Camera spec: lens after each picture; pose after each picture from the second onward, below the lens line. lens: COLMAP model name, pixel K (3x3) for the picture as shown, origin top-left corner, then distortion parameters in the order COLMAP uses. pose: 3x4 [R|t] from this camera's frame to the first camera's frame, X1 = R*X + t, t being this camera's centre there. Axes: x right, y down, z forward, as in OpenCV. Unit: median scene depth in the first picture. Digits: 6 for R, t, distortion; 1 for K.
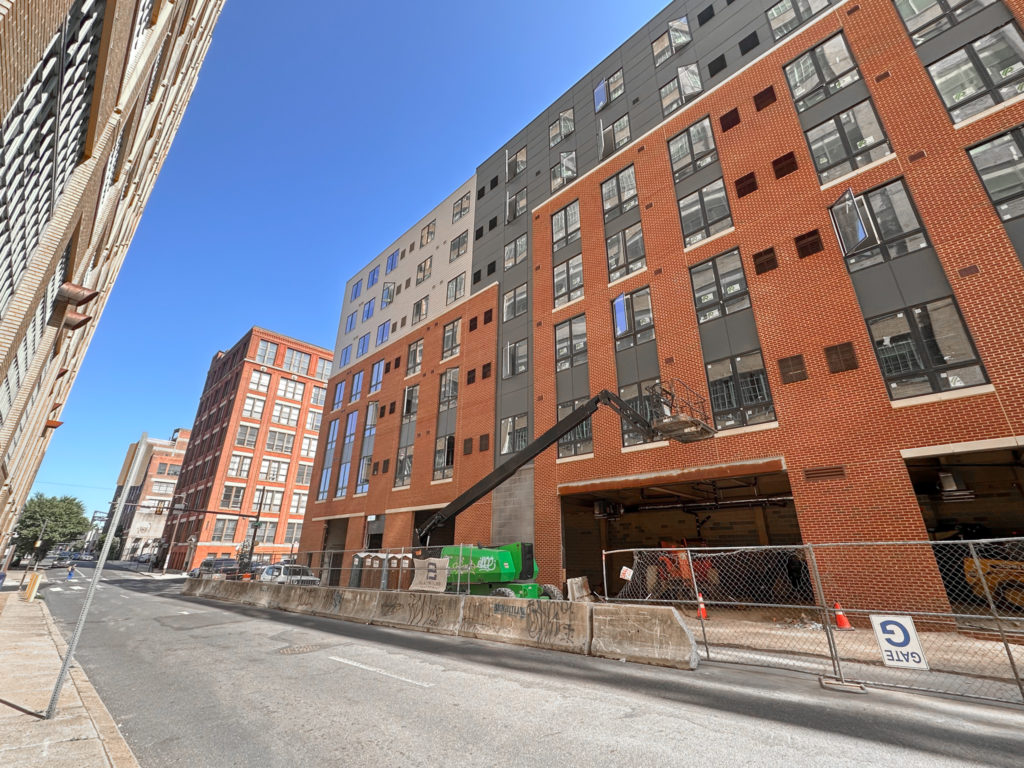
lens RADIAL K [[448.2, 0, 512.0], [0, 448.2, 384.0], [0, 0, 1]] dist [0.003717, -0.000051]
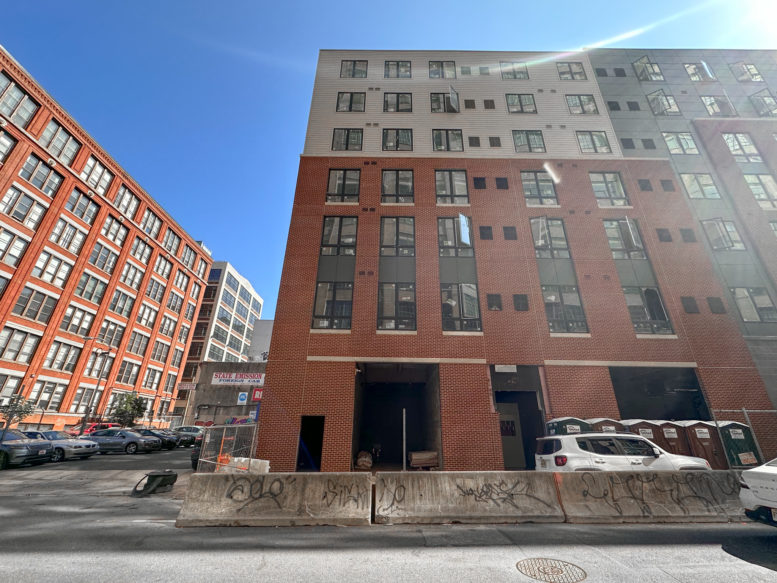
lens RADIAL K [[321.3, 0, 388.5], [0, 321.3, 291.5], [0, 0, 1]] dist [-0.009904, 0.000038]
pose [[0.719005, 0.259270, 0.644834, -0.381777], [-0.261040, 0.960625, -0.095176, 0.131182], [-0.644120, -0.099895, 0.758374, 0.349968]]
